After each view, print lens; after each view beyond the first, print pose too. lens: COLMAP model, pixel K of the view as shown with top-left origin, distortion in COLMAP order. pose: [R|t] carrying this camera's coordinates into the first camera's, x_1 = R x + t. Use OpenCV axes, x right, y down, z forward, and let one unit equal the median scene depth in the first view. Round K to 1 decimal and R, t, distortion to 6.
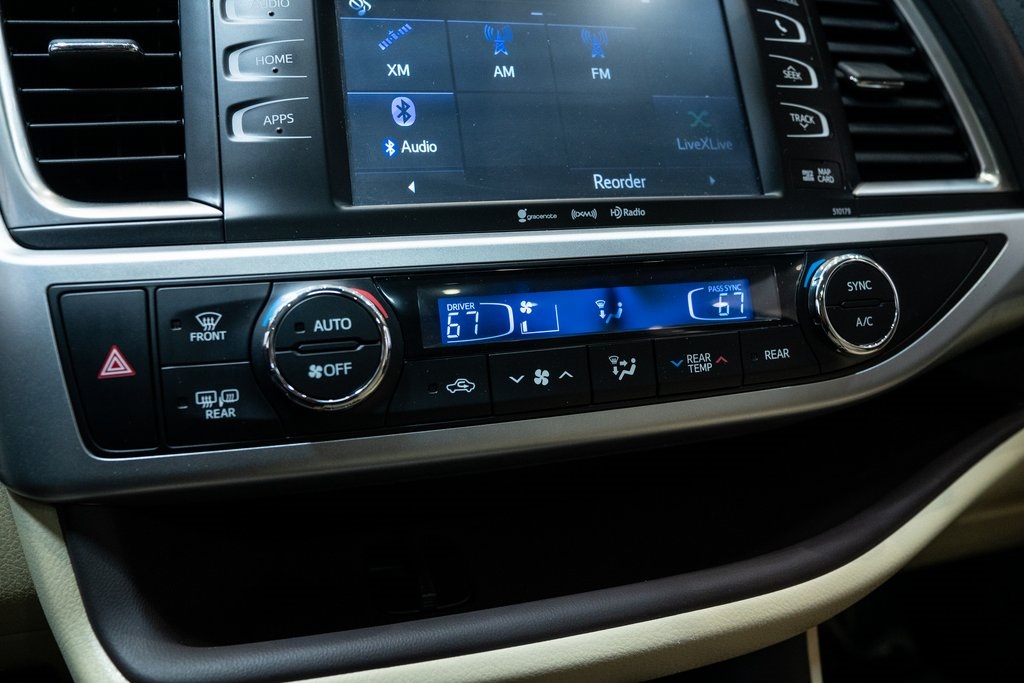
lens RADIAL K [[776.1, 0, 512.0], [0, 776.1, 341.5], [0, 0, 1]] dist [-0.067836, 0.037983]
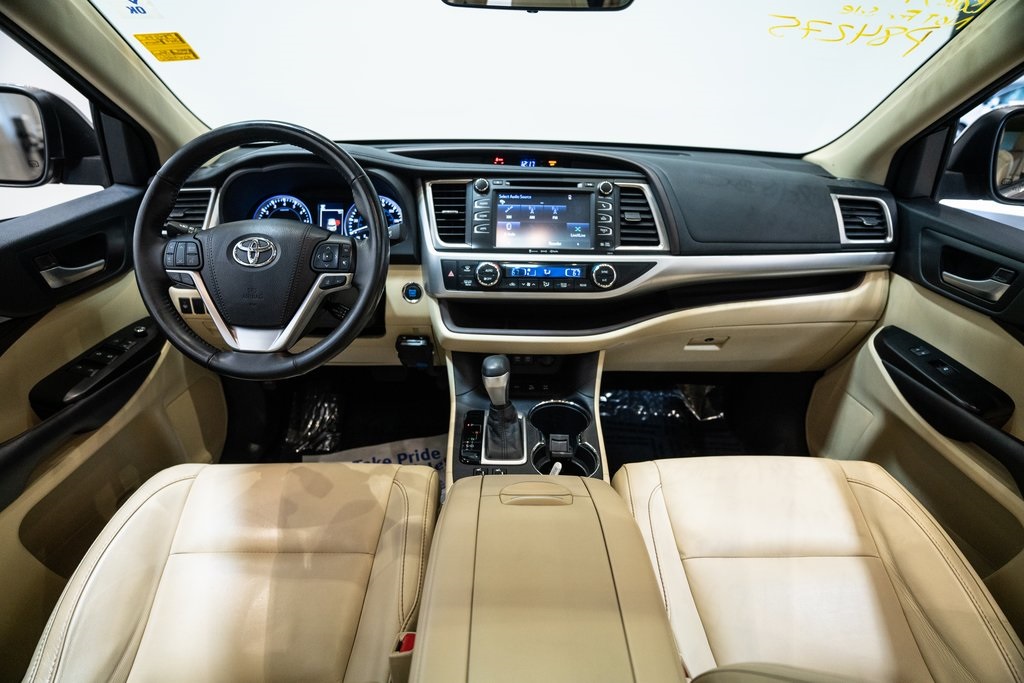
lens RADIAL K [[495.8, 0, 513.6], [0, 495.8, 347.7], [0, 0, 1]] dist [-0.074959, 0.030278]
pose [[0.961768, 0.129148, -0.241501, 0.729583], [-0.091740, 0.982808, 0.160227, -0.052877], [0.258042, -0.131946, 0.957081, -2.036635]]
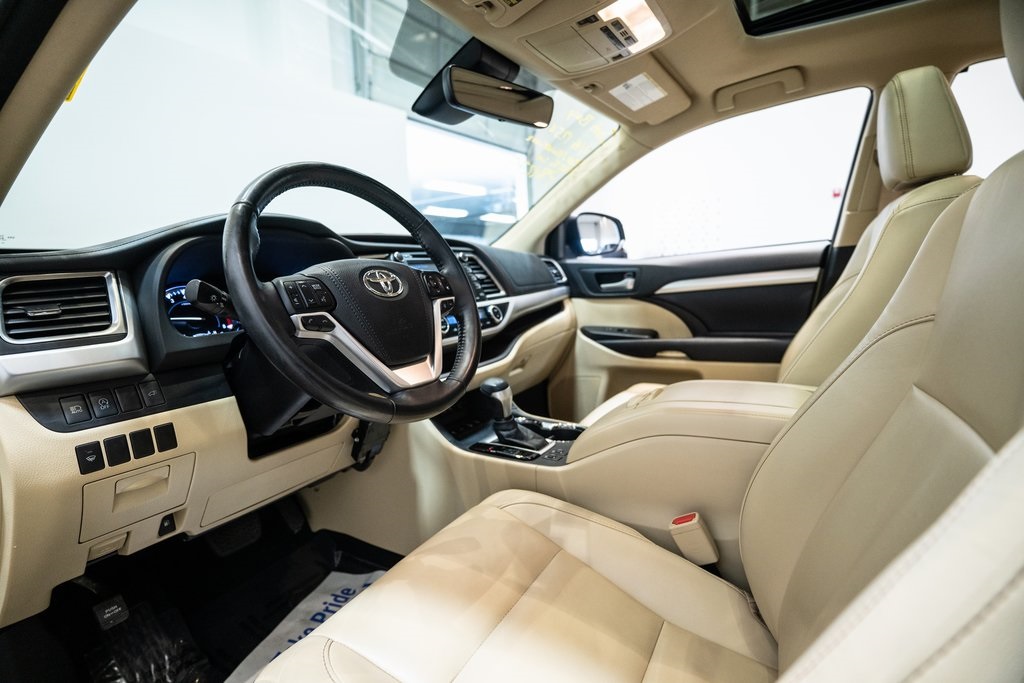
lens RADIAL K [[495.8, 0, 513.6], [0, 495.8, 347.7], [0, 0, 1]] dist [-0.074959, 0.030278]
pose [[0.730512, -0.157444, 0.664503, -2.175506], [0.283760, 0.955062, -0.085659, 0.610837], [-0.621154, 0.251134, 0.742360, -1.983972]]
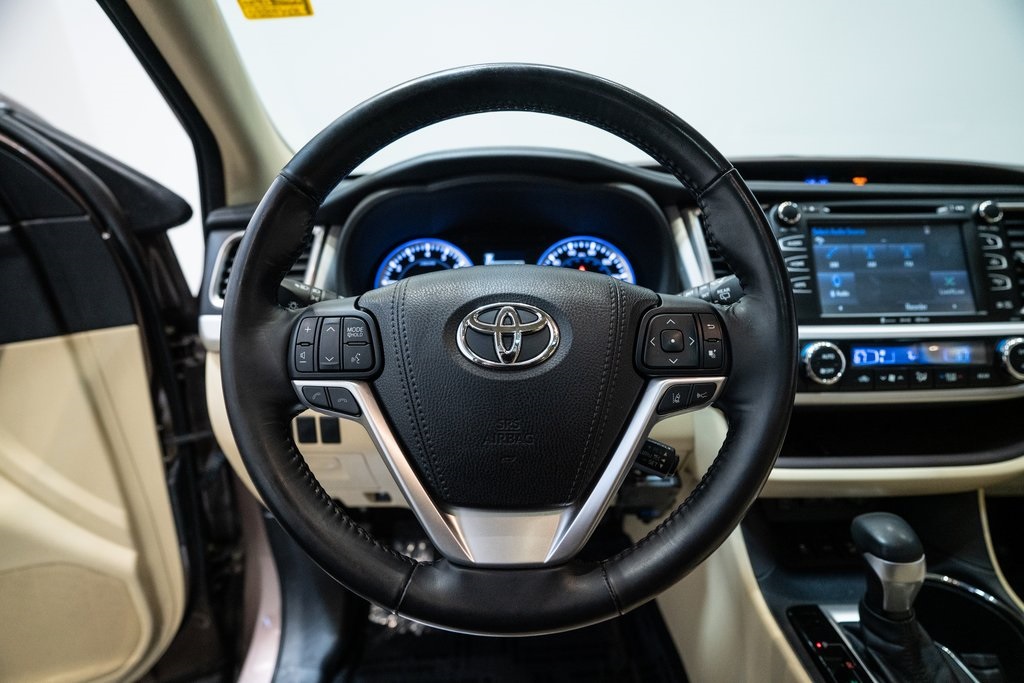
lens RADIAL K [[532.2, 0, 512.8], [0, 532.2, 352.2], [0, 0, 1]] dist [-0.075999, 0.048751]
pose [[0.964255, 0.063418, -0.257276, -0.783545], [-0.059571, 0.997965, 0.022727, -0.008975], [0.258194, -0.006588, 0.966071, -1.155852]]
